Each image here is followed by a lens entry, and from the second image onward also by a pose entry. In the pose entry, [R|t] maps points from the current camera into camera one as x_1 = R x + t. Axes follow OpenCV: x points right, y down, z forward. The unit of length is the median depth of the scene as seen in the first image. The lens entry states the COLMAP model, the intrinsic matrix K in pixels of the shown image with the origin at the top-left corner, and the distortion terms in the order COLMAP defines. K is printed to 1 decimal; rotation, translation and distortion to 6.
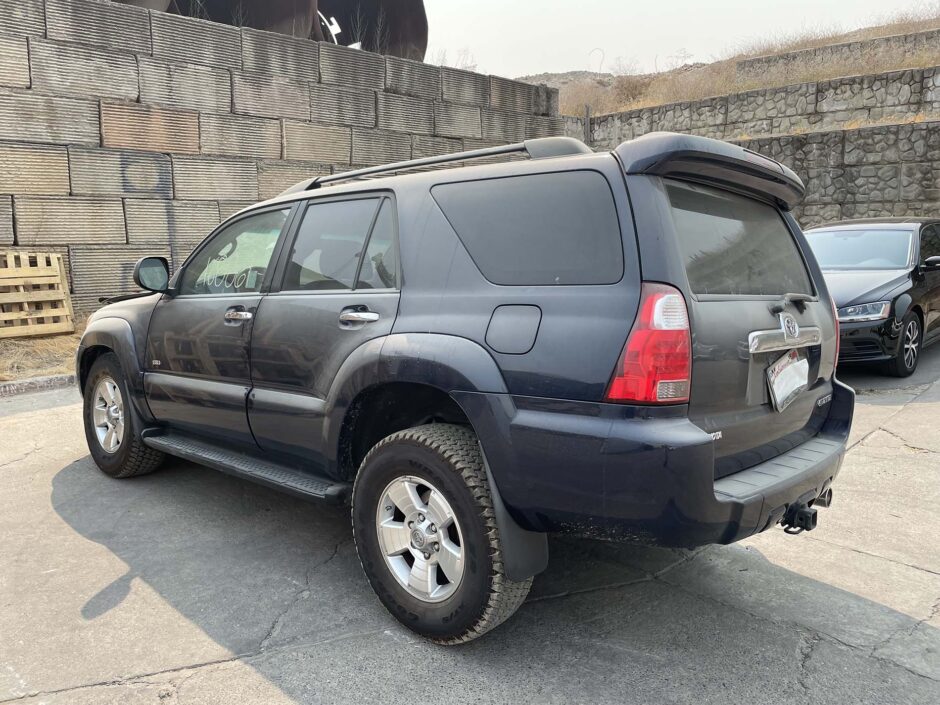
lens RADIAL K [[712.9, 0, 477.9], [0, 712.9, 351.0], [0, 0, 1]] dist [0.094233, -0.100206]
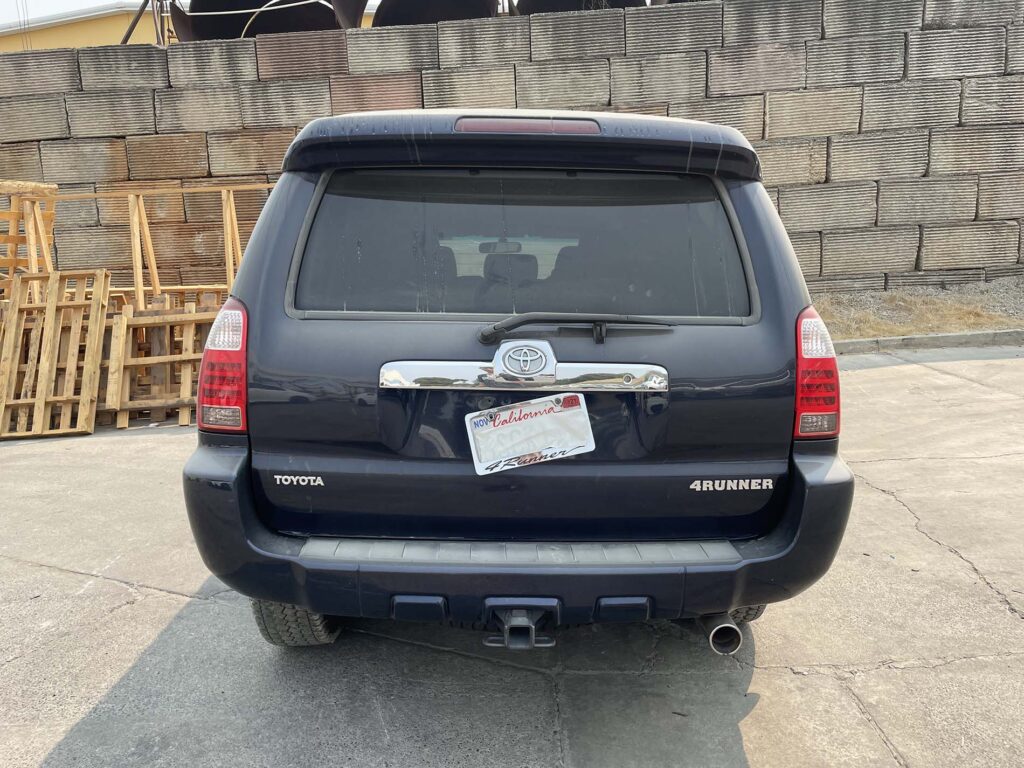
lens RADIAL K [[781.3, 0, 518.2], [0, 781.3, 385.4], [0, 0, 1]] dist [0.085723, -0.104844]
pose [[0.689787, 0.096148, -0.717600, 0.245652], [-0.066340, 0.995367, 0.069596, -0.015305], [0.720967, -0.000401, 0.692970, 0.118638]]
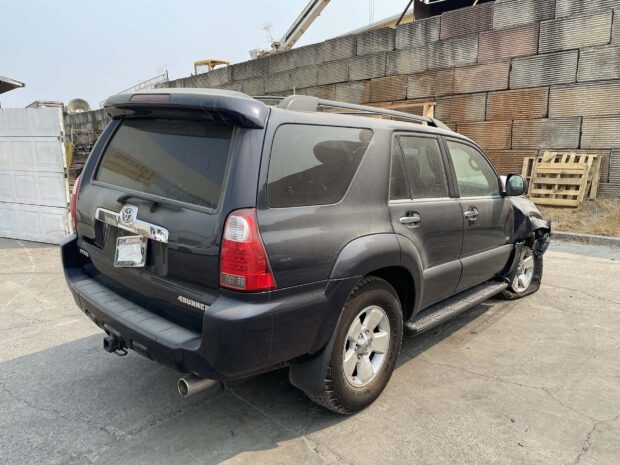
lens RADIAL K [[481.8, 0, 302.4], [0, 481.8, 230.8], [0, 0, 1]] dist [0.077831, -0.109630]
pose [[-0.006058, 0.176825, -0.984224, 0.346051], [-0.147133, 0.973372, 0.175781, -0.055403], [0.989098, 0.145876, 0.020120, 0.327469]]
